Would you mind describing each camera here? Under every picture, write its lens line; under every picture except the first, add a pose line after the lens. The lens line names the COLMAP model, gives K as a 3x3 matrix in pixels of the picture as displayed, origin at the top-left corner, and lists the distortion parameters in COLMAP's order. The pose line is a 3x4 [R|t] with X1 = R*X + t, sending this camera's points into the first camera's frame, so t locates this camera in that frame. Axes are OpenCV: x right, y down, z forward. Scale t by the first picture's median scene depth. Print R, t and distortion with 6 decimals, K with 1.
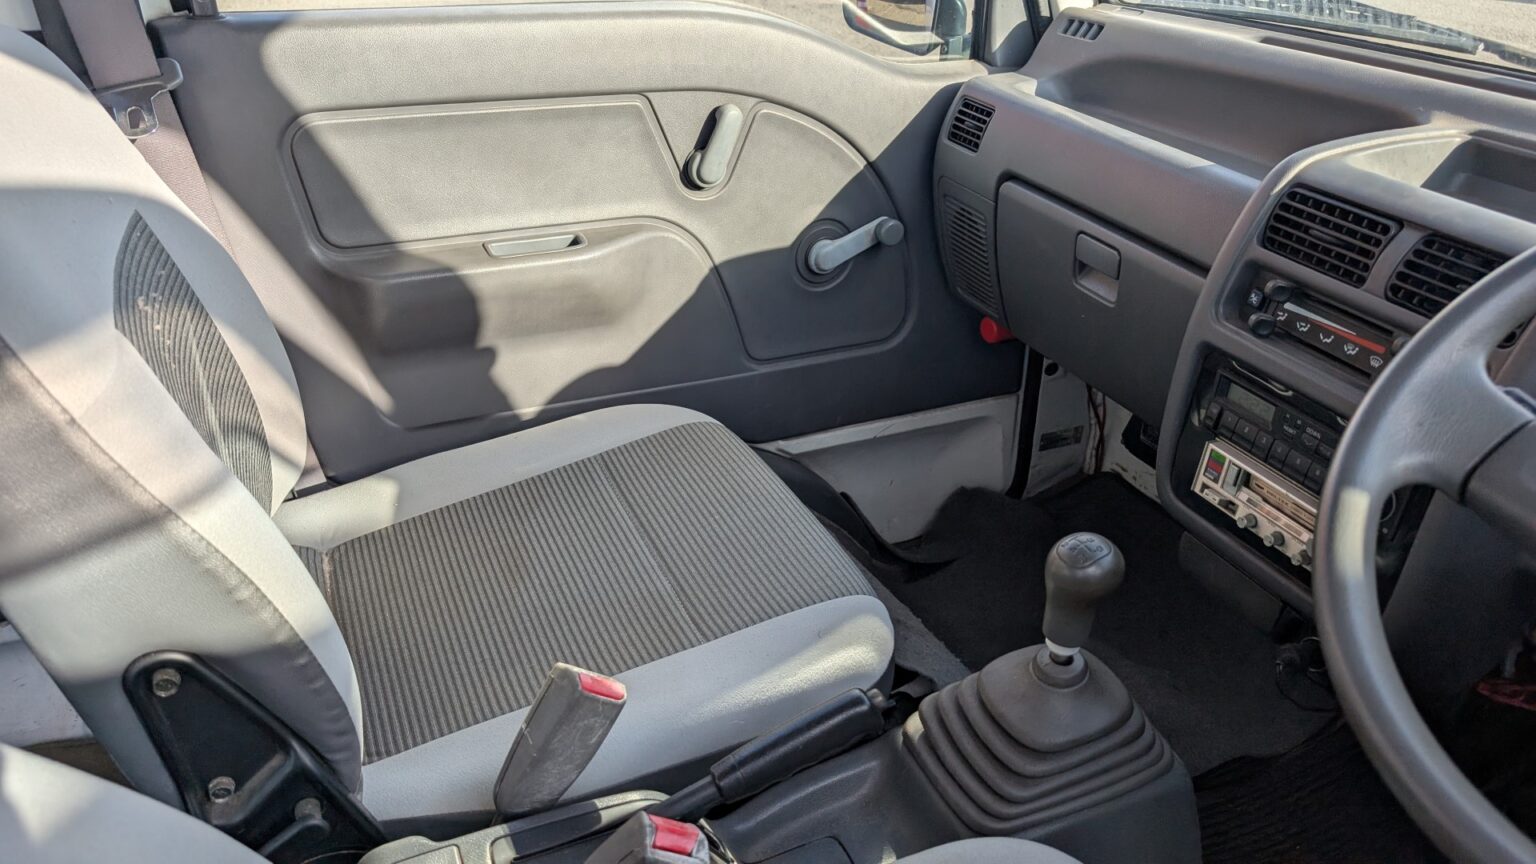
lens RADIAL K [[1079.9, 0, 768.0], [0, 1079.9, 432.0], [0, 0, 1]] dist [-0.008389, -0.006366]
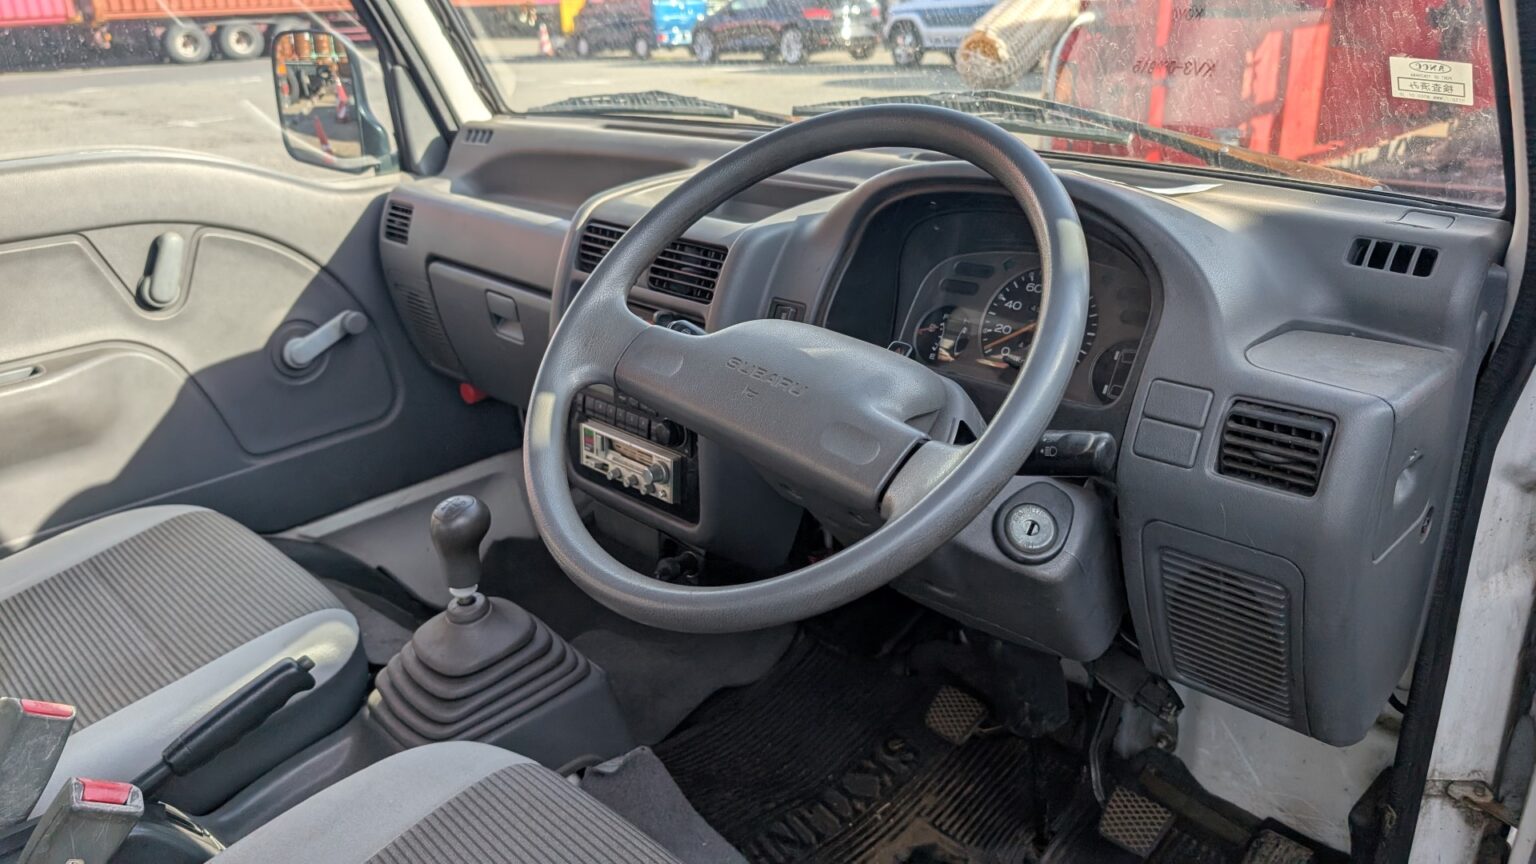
lens RADIAL K [[1079.9, 0, 768.0], [0, 1079.9, 432.0], [0, 0, 1]] dist [-0.008389, -0.006366]
pose [[0.934655, -0.188234, 0.301641, 0.171667], [0.222753, 0.971238, -0.084130, 0.134985], [-0.277129, 0.145824, 0.949702, -0.217159]]
